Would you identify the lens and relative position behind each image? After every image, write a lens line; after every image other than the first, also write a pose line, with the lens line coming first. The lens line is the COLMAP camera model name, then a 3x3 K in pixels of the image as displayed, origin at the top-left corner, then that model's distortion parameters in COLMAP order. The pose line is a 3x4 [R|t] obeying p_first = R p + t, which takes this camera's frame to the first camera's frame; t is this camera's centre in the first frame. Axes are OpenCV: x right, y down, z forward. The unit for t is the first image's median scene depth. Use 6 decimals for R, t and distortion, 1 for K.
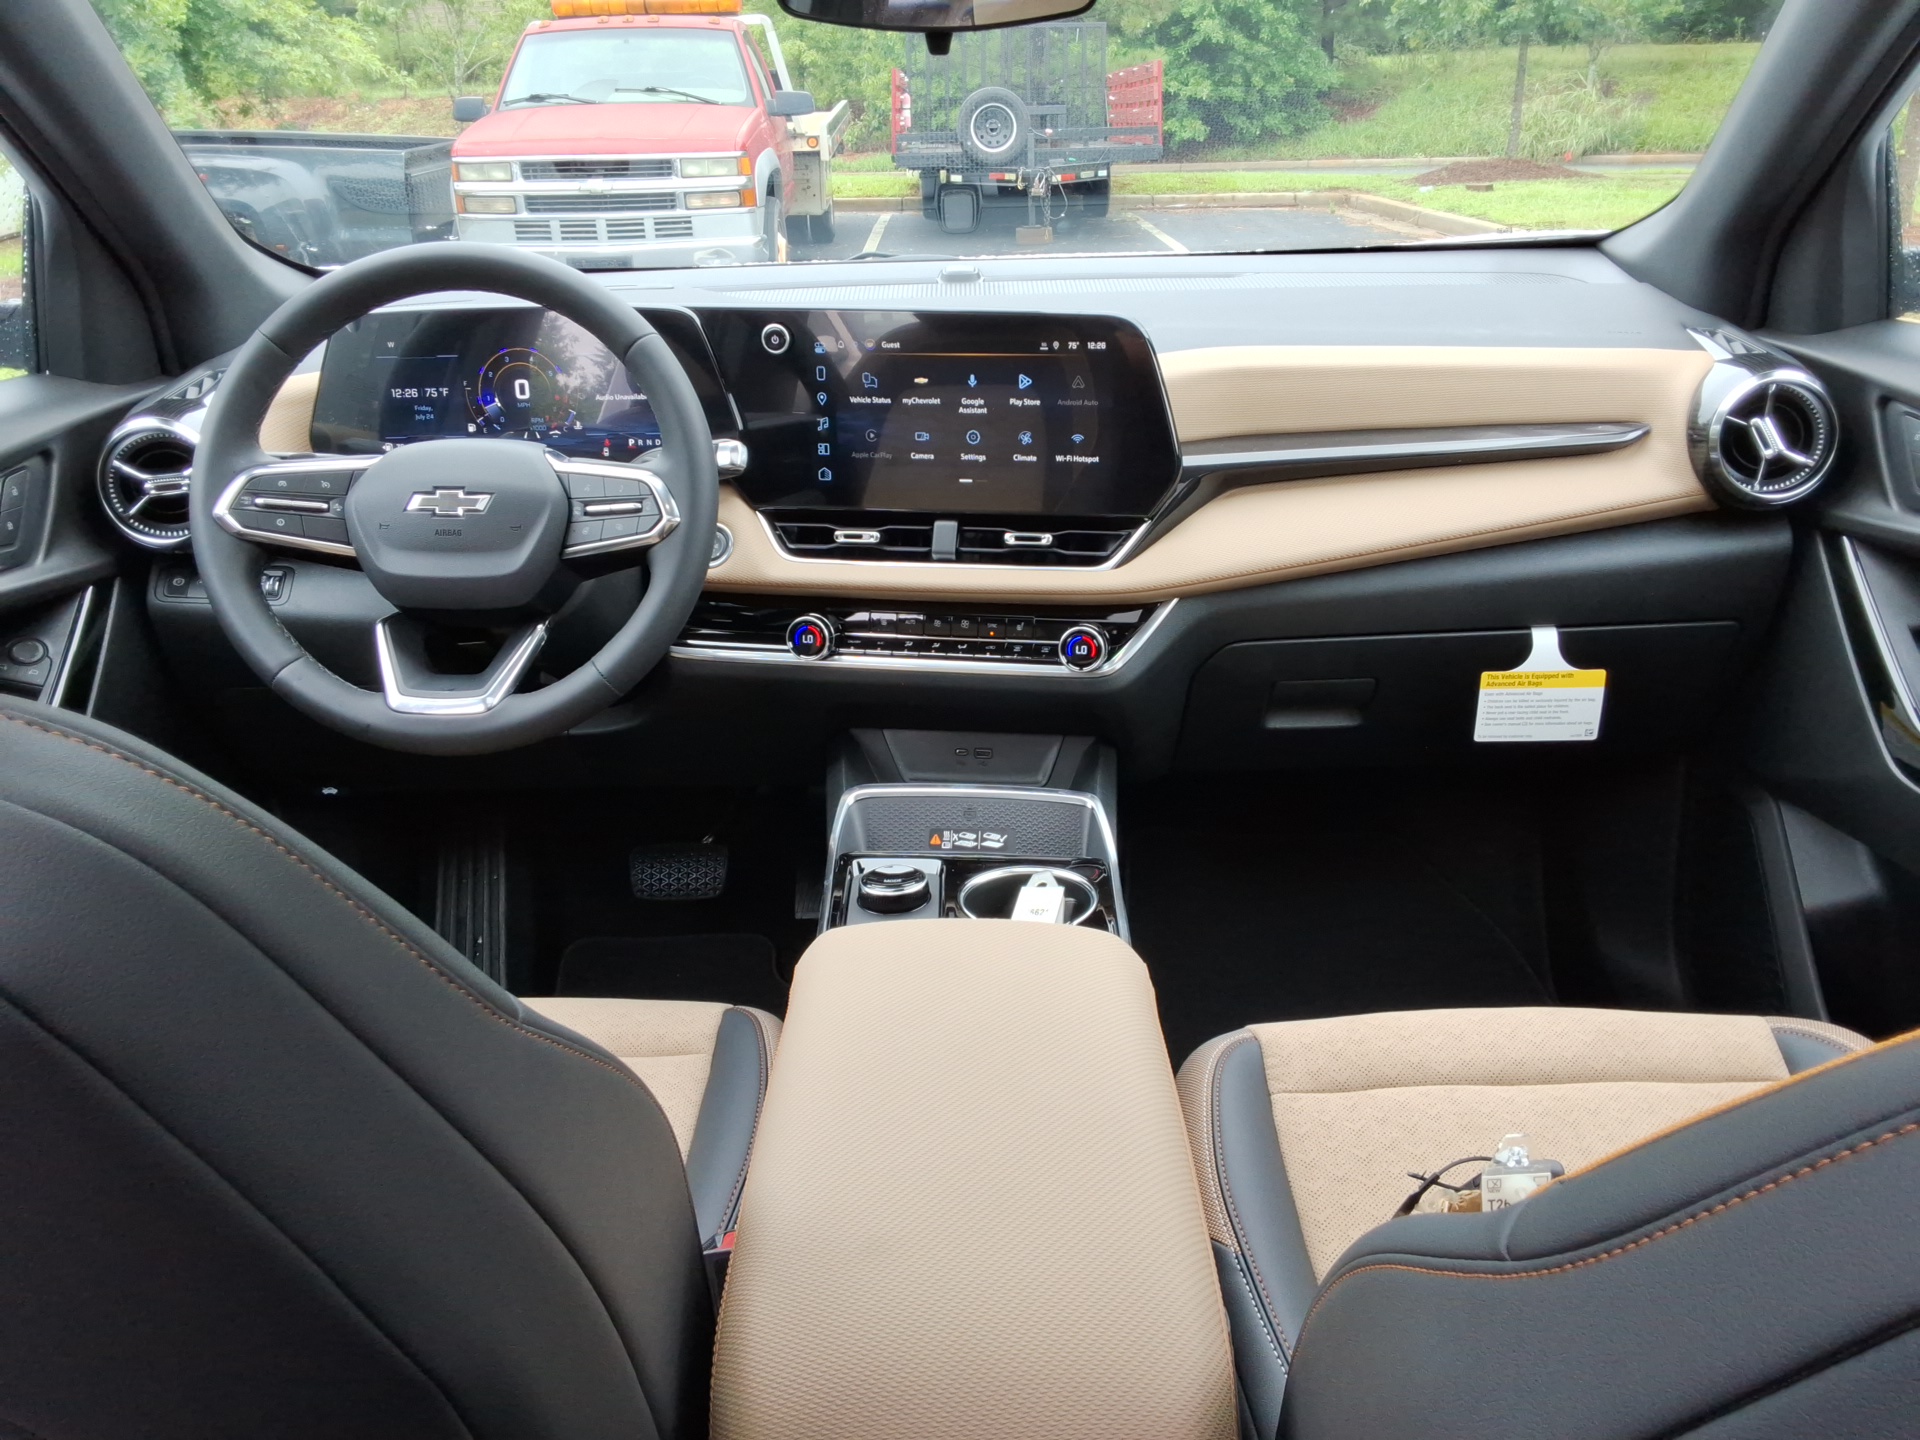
lens RADIAL K [[1543.4, 0, 981.3], [0, 1543.4, 697.1], [0, 0, 1]] dist [0.130286, -0.221307]
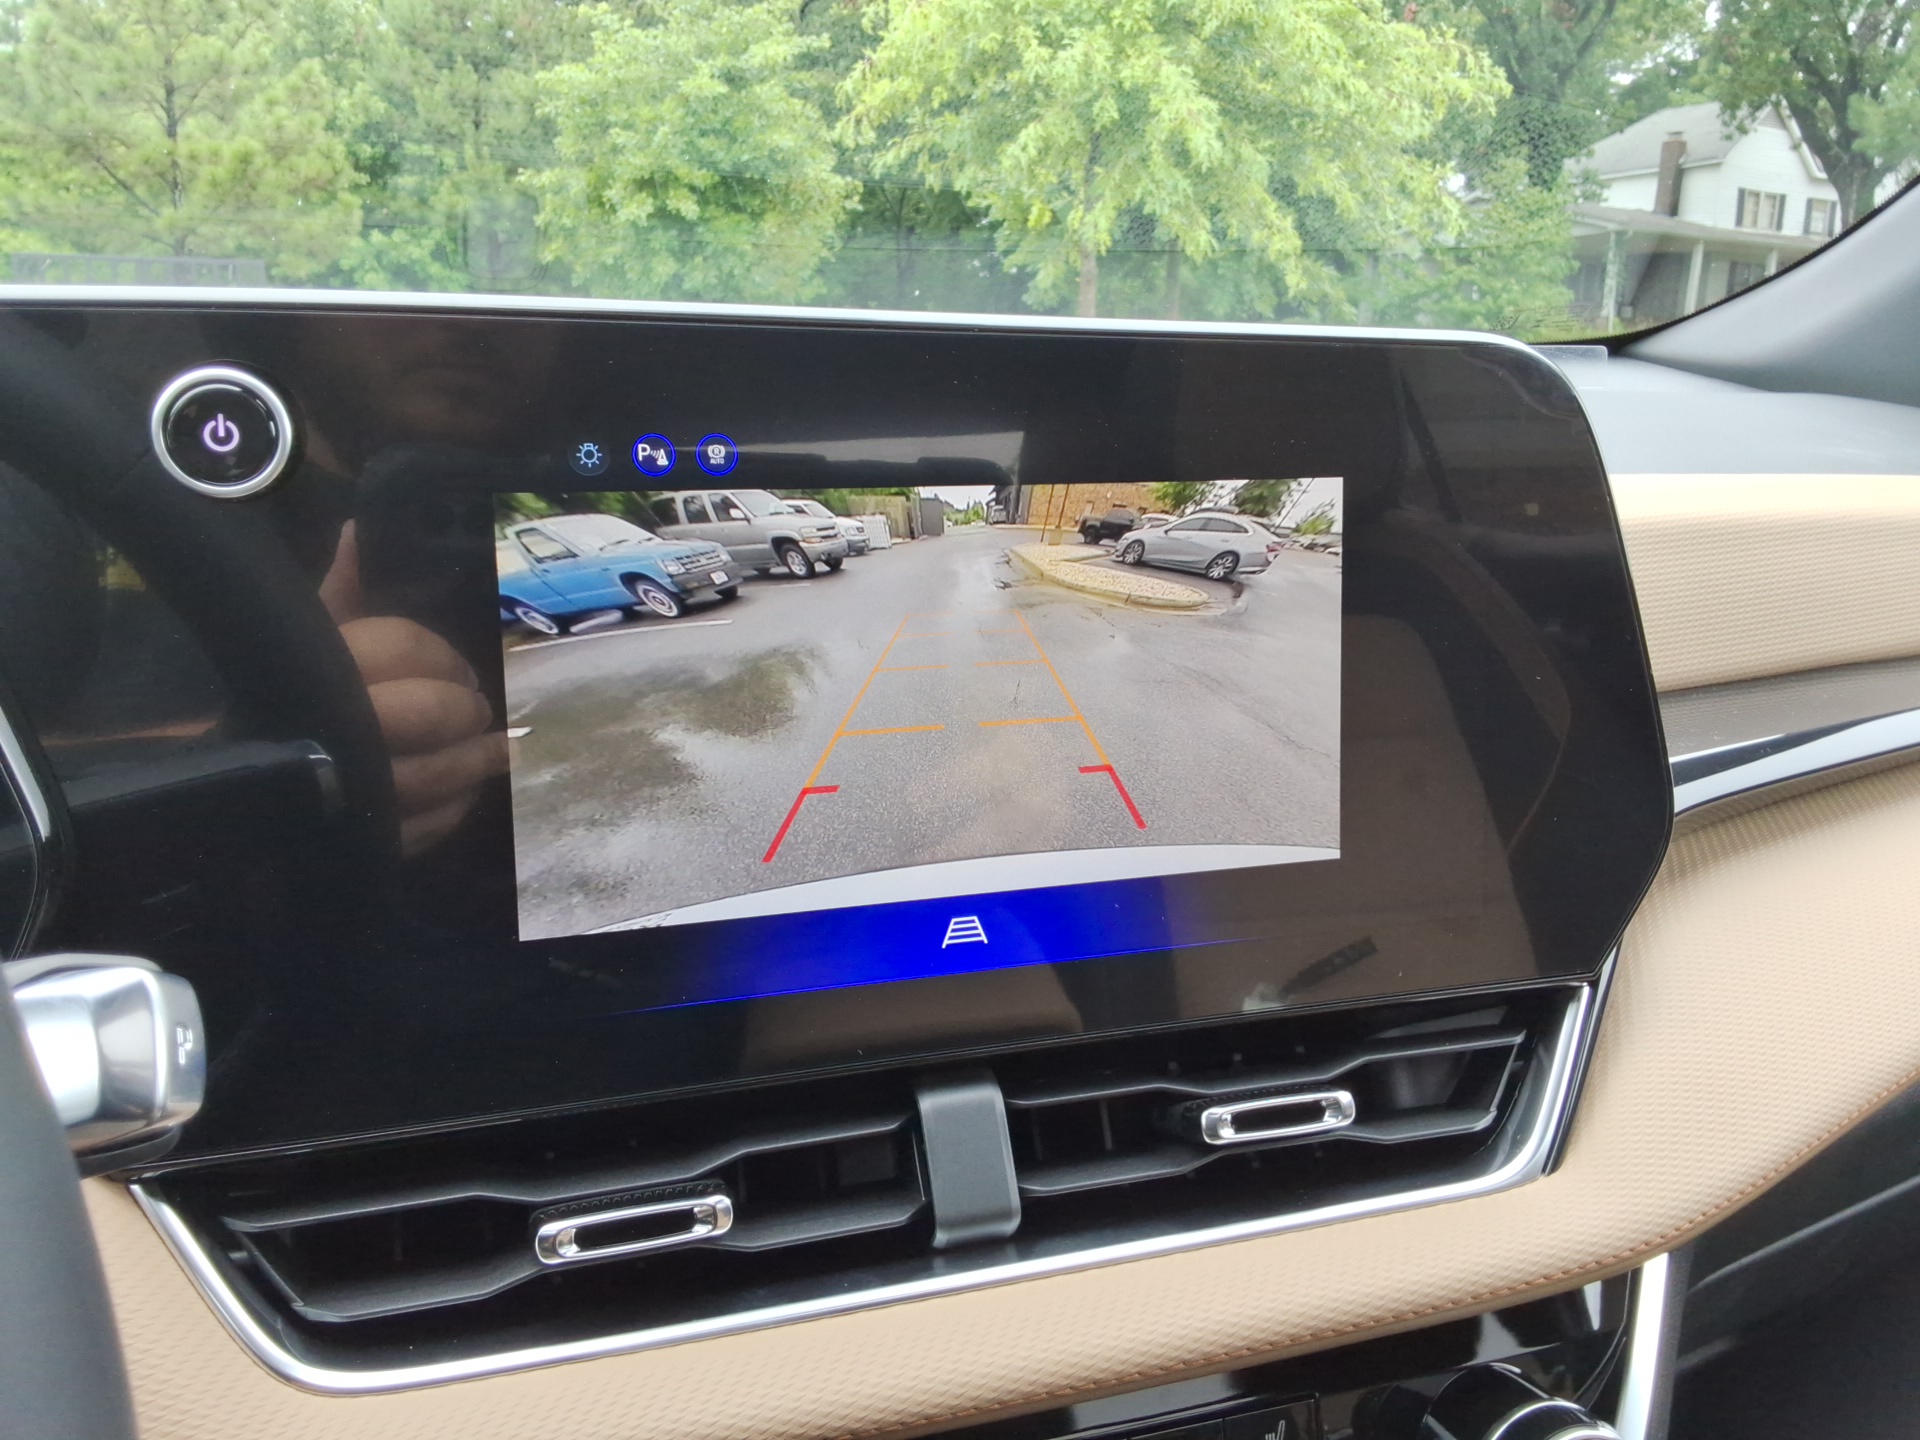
lens RADIAL K [[1543.4, 0, 981.3], [0, 1543.4, 697.1], [0, 0, 1]] dist [0.130286, -0.221307]
pose [[0.875832, -0.072832, 0.477089, -0.142502], [0.146224, 0.982128, -0.118506, -0.146604], [-0.459931, 0.173554, 0.870829, 0.739685]]
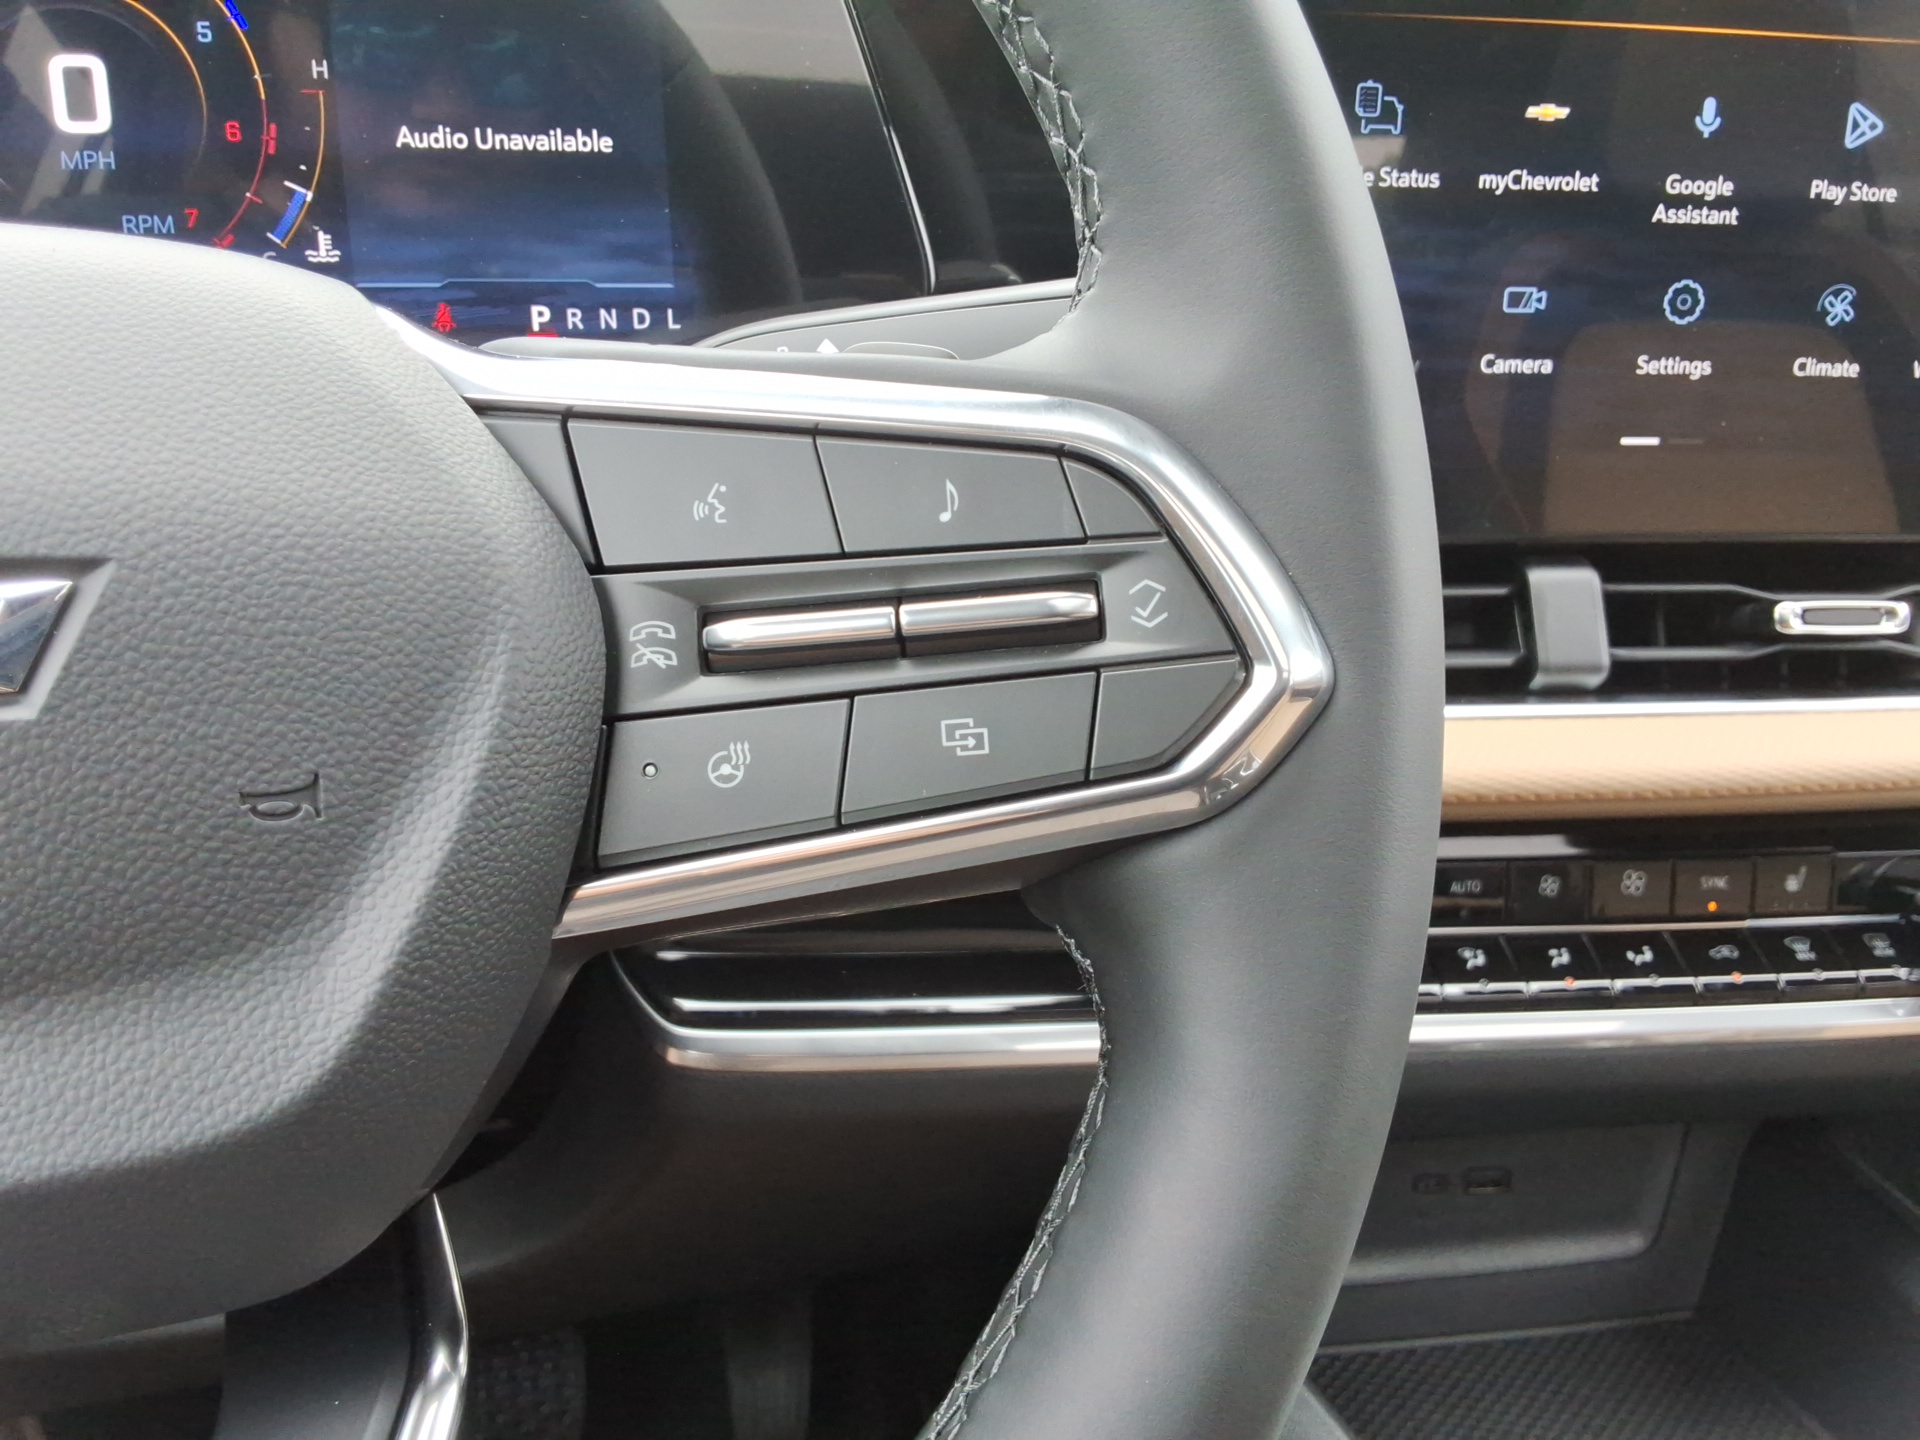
lens RADIAL K [[1560.8, 0, 974.0], [0, 1560.8, 696.3], [0, 0, 1]] dist [0.115473, -0.208117]
pose [[0.948843, -0.061433, 0.309715, -0.240174], [0.057962, 0.998110, 0.020407, -0.099499], [-0.310383, -0.001412, 0.950610, 0.715444]]
